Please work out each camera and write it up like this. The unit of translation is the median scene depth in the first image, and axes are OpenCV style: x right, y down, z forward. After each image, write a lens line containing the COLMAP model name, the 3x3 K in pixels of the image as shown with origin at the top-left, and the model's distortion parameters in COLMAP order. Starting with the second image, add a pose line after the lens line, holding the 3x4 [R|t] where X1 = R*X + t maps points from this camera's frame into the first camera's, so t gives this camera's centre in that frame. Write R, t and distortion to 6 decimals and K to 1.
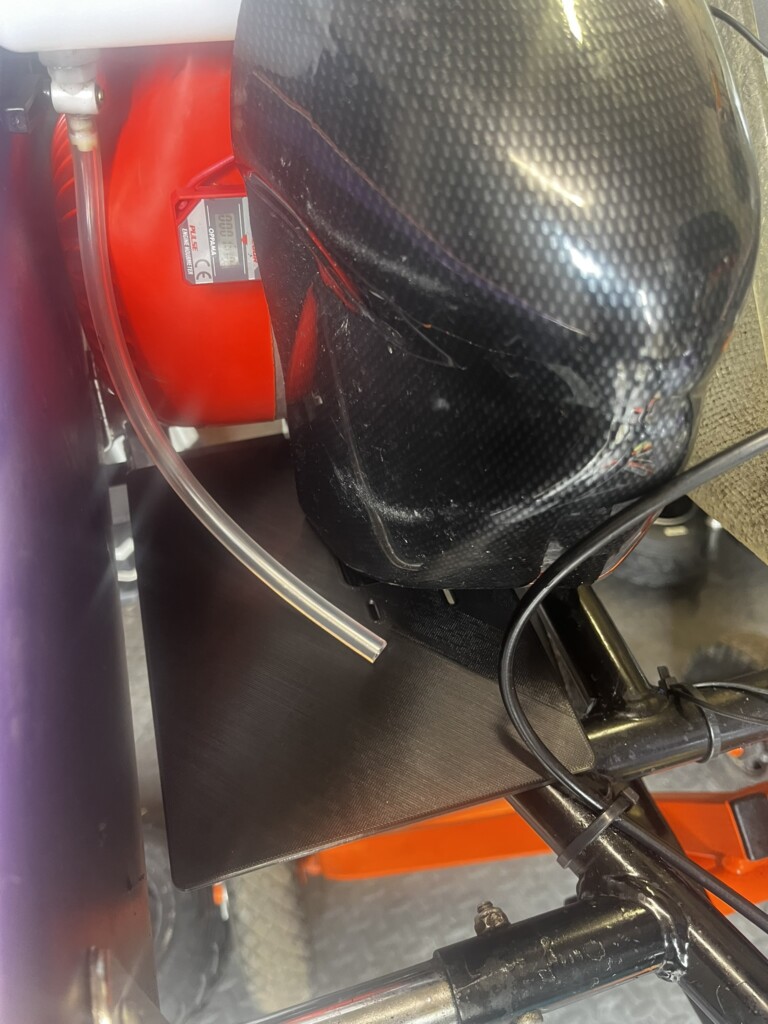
lens RADIAL K [[782.0, 0, 392.5], [0, 782.0, 511.1], [0, 0, 1]] dist [0.039661, -0.081439]
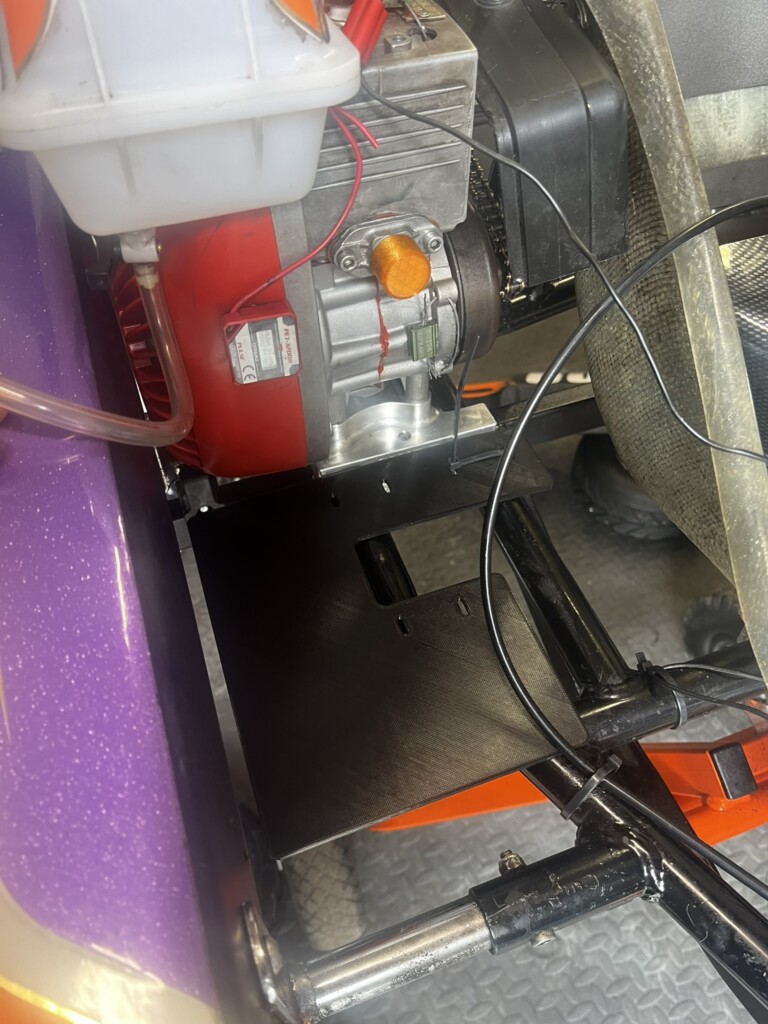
lens RADIAL K [[773.8, 0, 384.0], [0, 773.8, 512.0], [0, 0, 1]] dist [0.004826, 0.001422]
pose [[0.997193, -0.071339, -0.022717, -0.013740], [0.072497, 0.995847, 0.055075, -0.136715], [0.018694, -0.056568, 0.998224, -0.238509]]
